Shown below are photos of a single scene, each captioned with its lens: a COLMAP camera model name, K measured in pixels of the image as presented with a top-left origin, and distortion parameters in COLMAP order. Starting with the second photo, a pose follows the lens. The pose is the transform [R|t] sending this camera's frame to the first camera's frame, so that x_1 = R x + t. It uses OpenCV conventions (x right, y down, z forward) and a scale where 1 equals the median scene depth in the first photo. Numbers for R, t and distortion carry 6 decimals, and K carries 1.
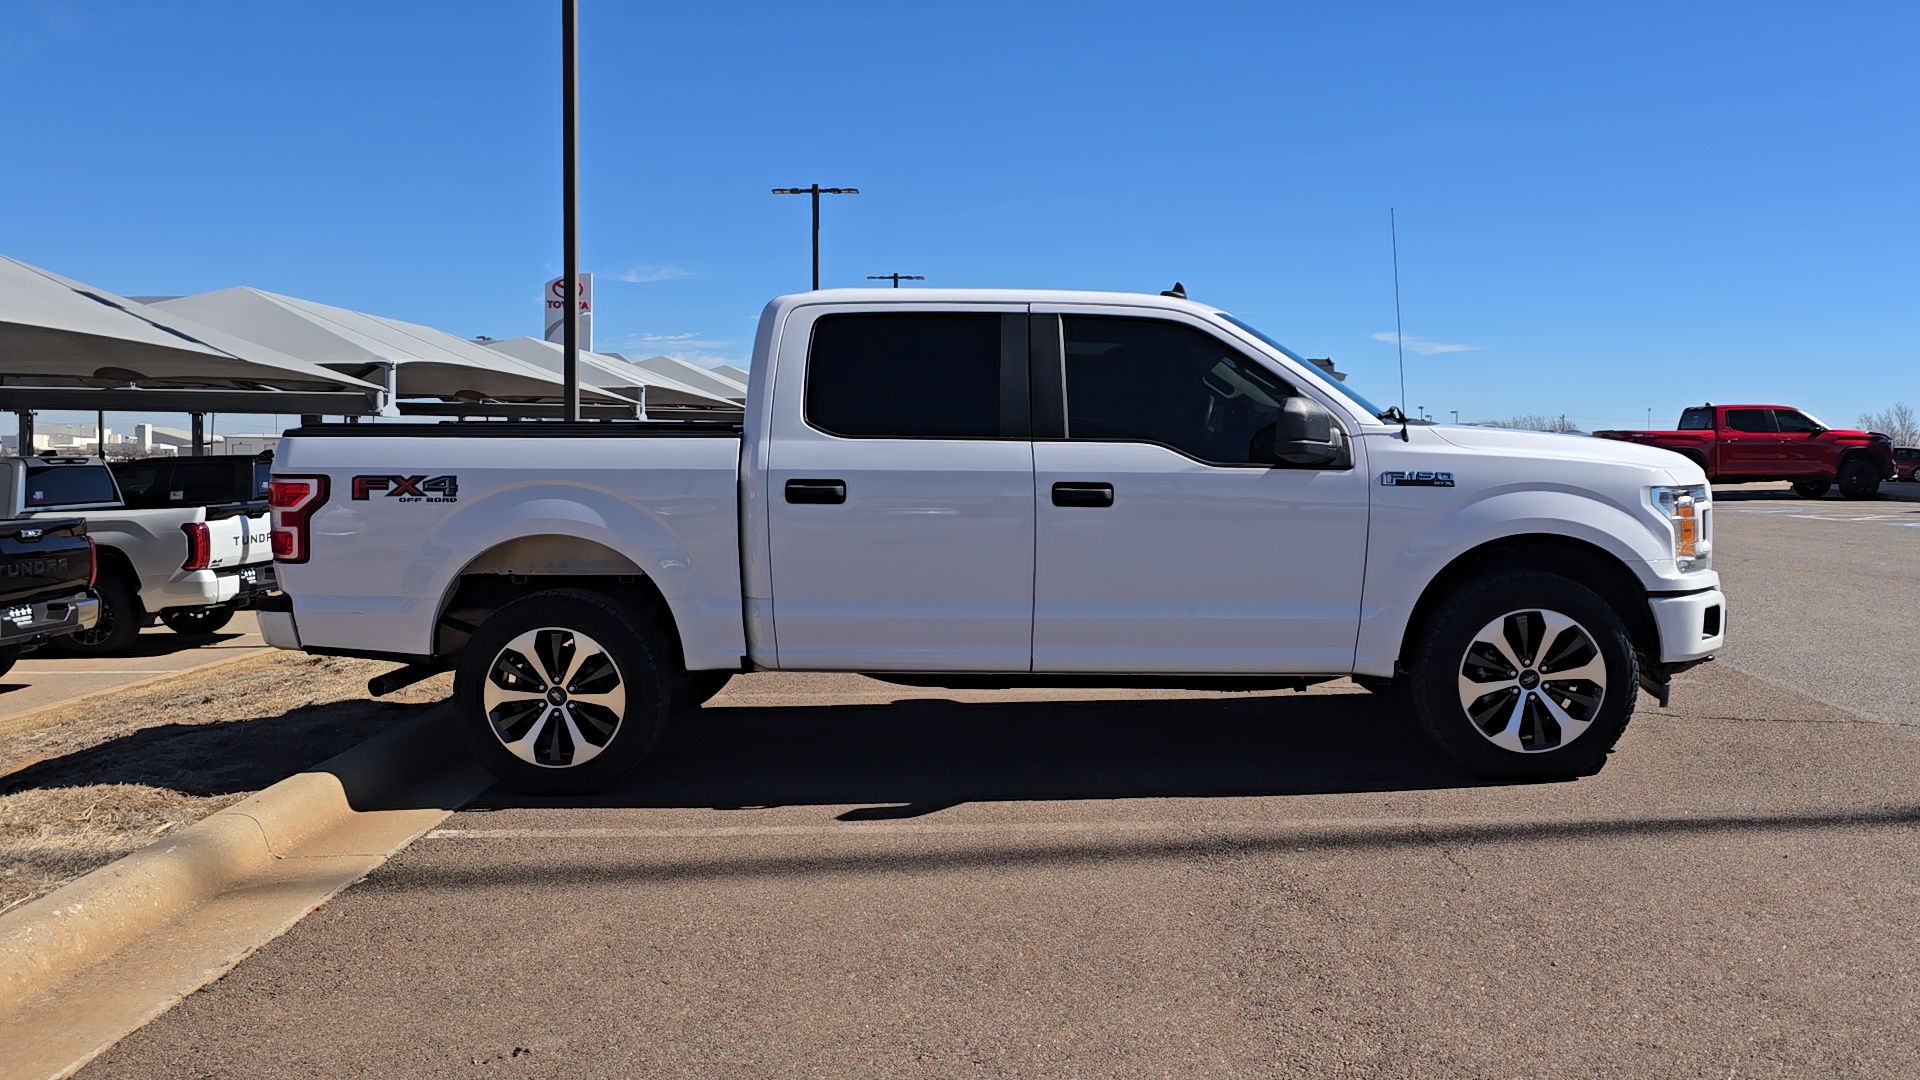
lens RADIAL K [[1583.8, 0, 960.0], [0, 1583.8, 540.0], [0, 0, 1]] dist [-0.002593, -0.002280]
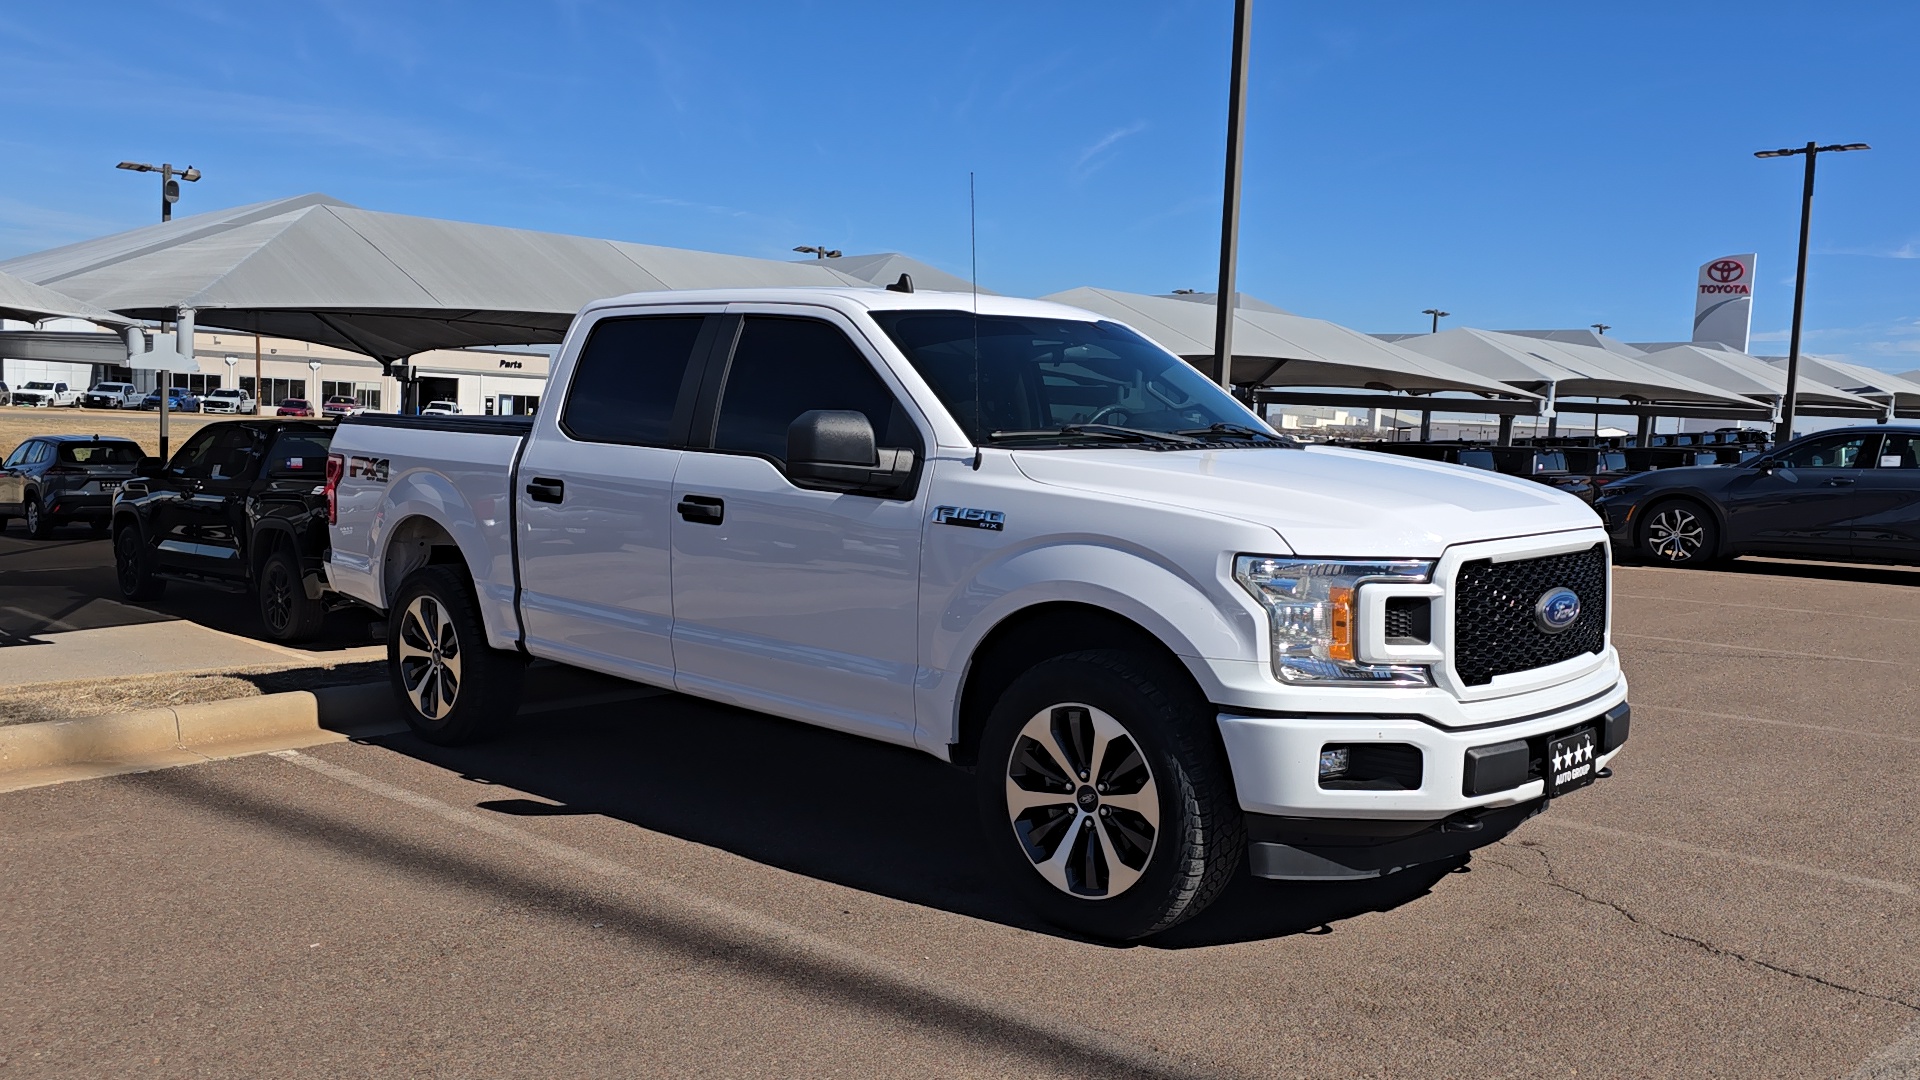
lens RADIAL K [[1583.8, 0, 960.0], [0, 1583.8, 540.0], [0, 0, 1]] dist [-0.002593, -0.002280]
pose [[0.744803, 0.077681, -0.662748, 0.800533], [-0.072989, 0.996725, 0.034802, -0.054183], [0.663281, 0.022453, 0.748033, 0.405519]]
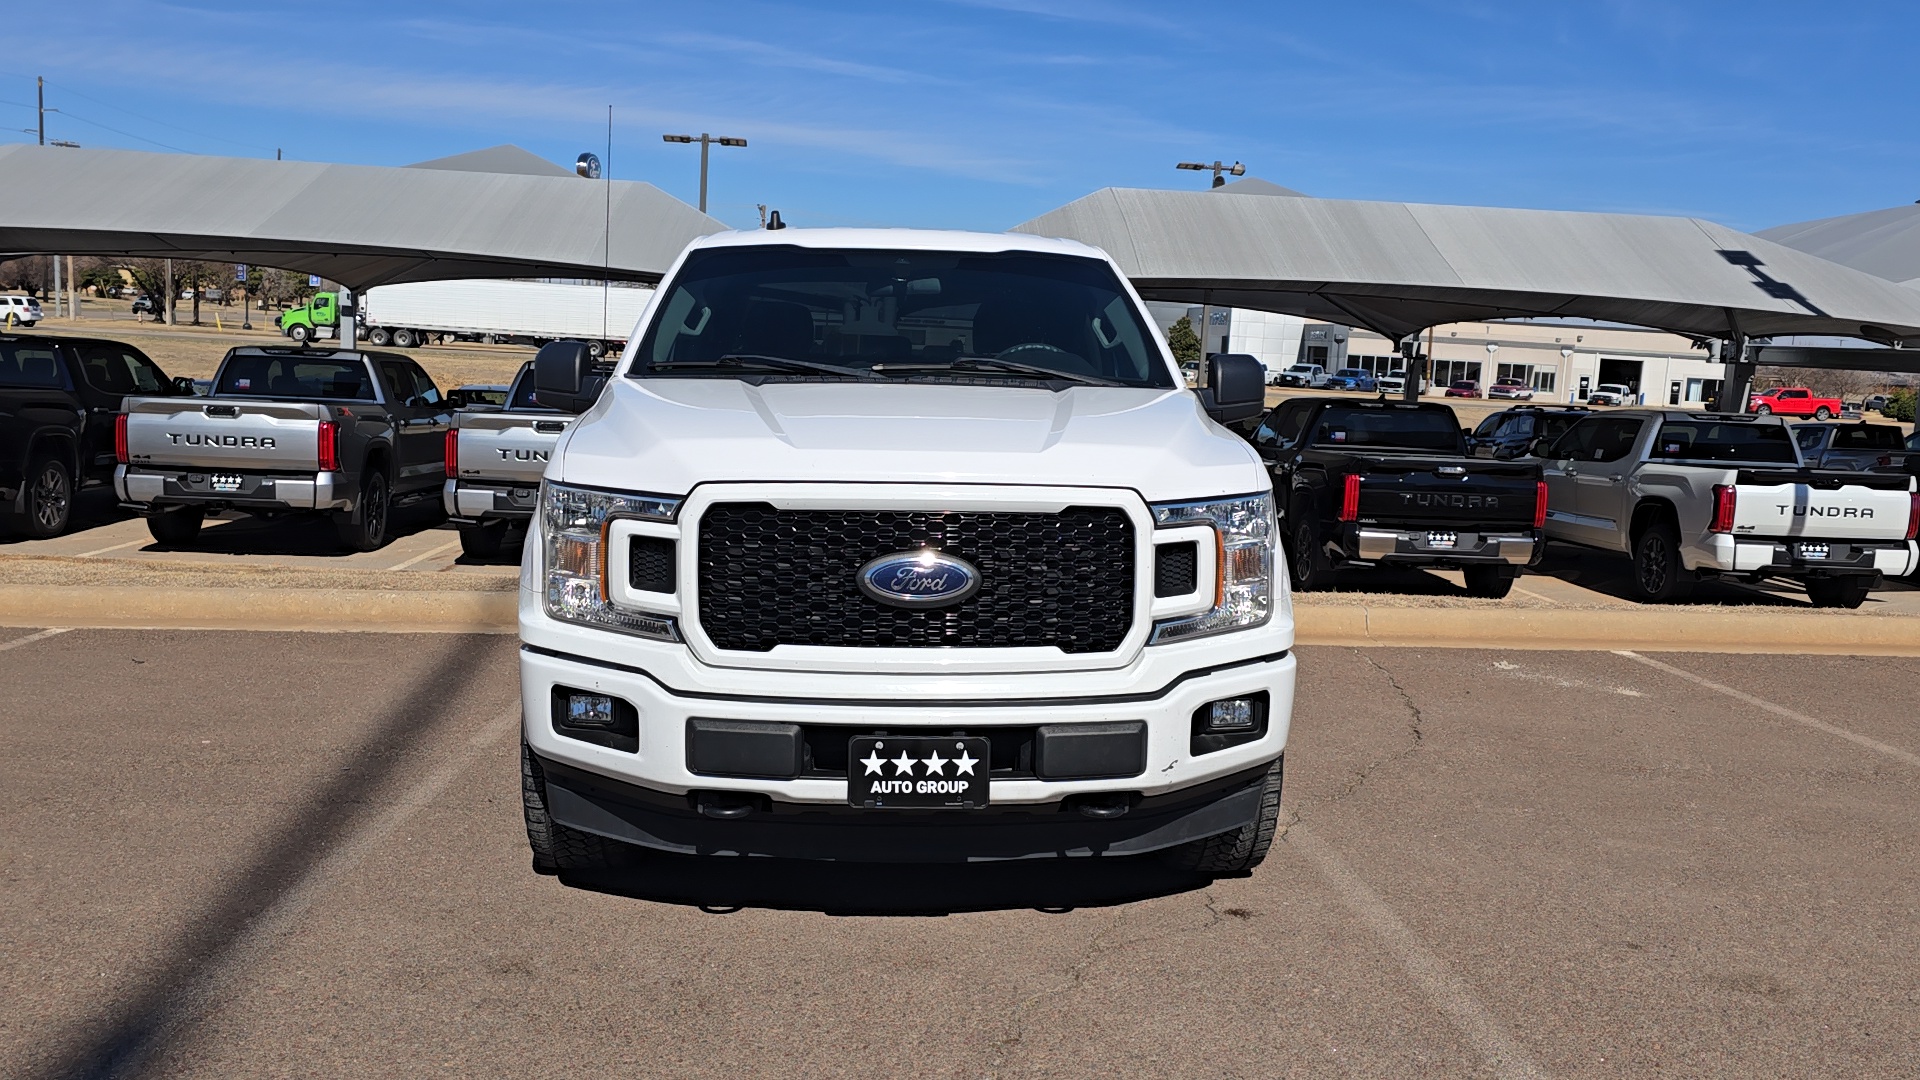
lens RADIAL K [[1583.8, 0, 960.0], [0, 1583.8, 540.0], [0, 0, 1]] dist [-0.002593, -0.002280]
pose [[0.110456, 0.121382, -0.986441, 1.105779], [-0.099848, 0.988848, 0.110497, -0.097920], [0.988853, 0.086289, 0.121344, 1.089891]]
